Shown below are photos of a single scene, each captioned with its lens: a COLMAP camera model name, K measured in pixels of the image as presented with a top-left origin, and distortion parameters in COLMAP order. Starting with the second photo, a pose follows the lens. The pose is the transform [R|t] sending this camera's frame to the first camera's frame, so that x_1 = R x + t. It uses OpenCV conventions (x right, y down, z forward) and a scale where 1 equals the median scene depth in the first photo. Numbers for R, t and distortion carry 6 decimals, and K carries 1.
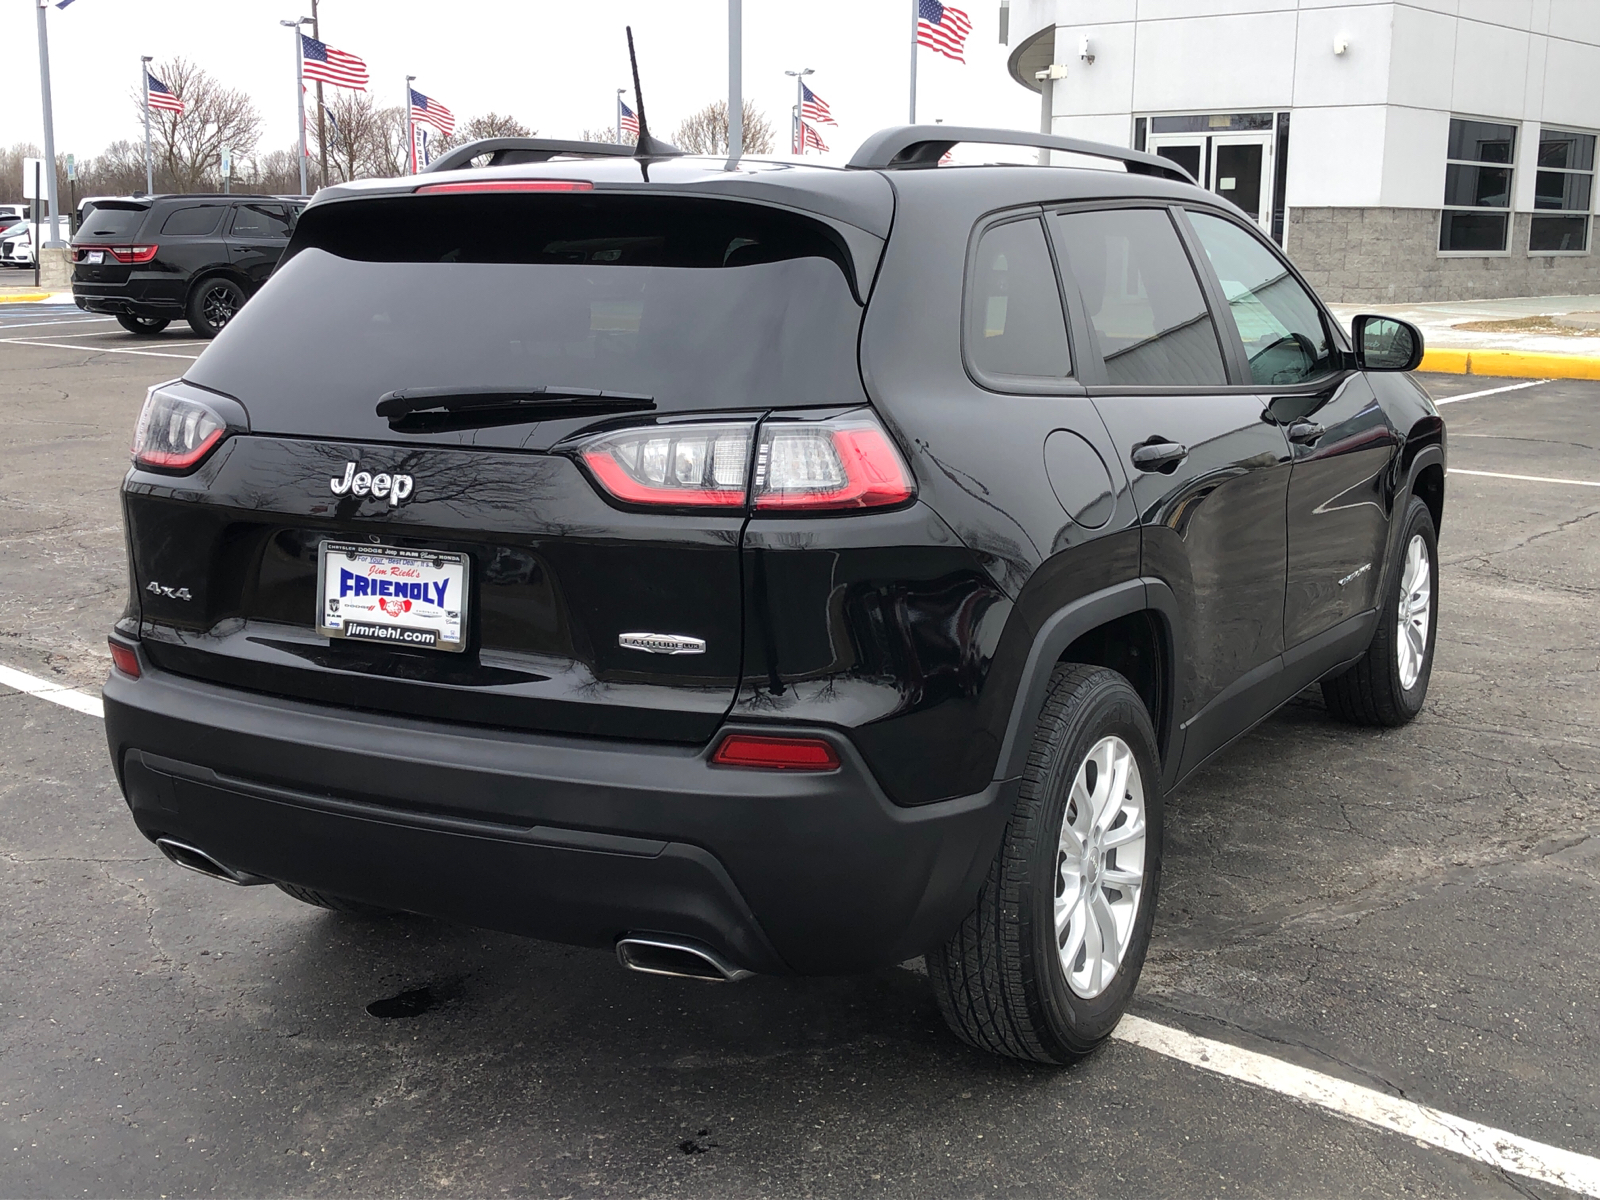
lens RADIAL K [[1931.2, 0, 789.1], [0, 1931.2, 588.8], [0, 0, 1]] dist [0.034825, 0.000000]
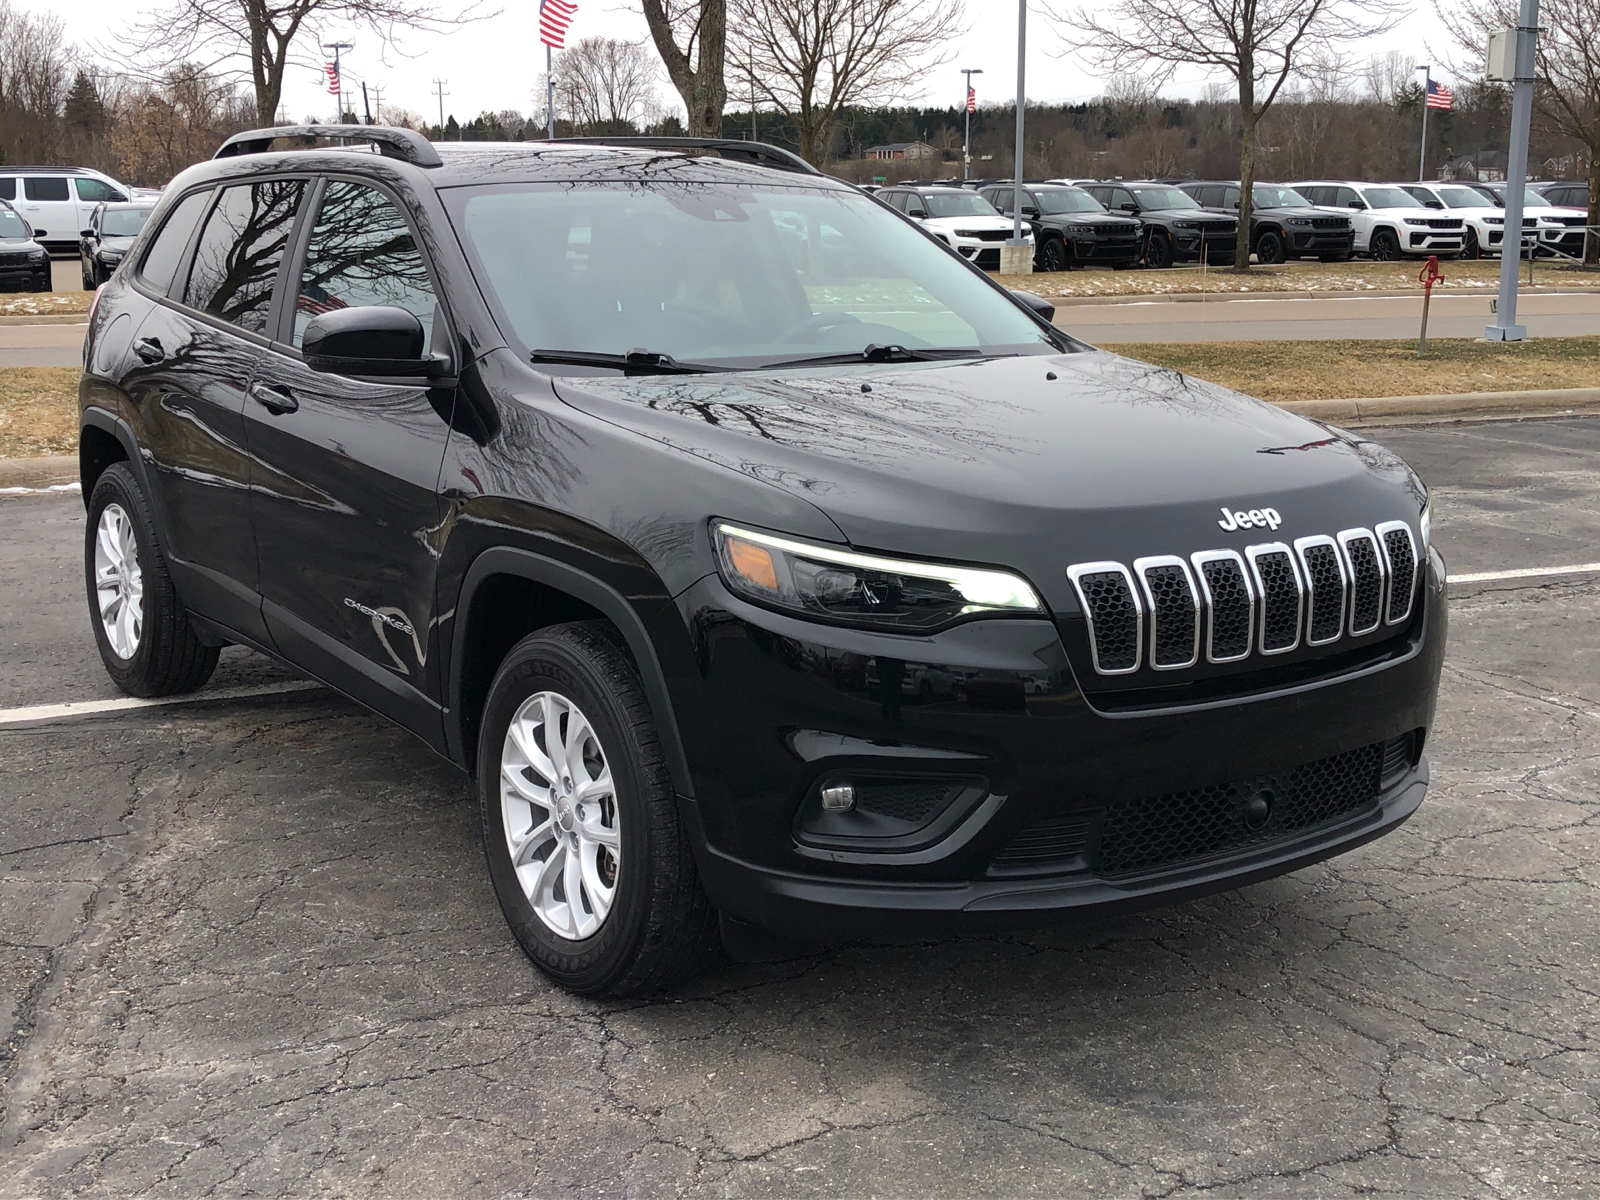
lens RADIAL K [[1931.2, 0, 787.6], [0, 1931.2, 596.2], [0, 0, 1]] dist [0.034825, 0.000000]
pose [[-0.433771, 0.181389, -0.882576, 1.542038], [-0.168992, 0.945766, 0.277432, -0.449416], [0.885034, 0.269490, -0.379593, 2.387202]]
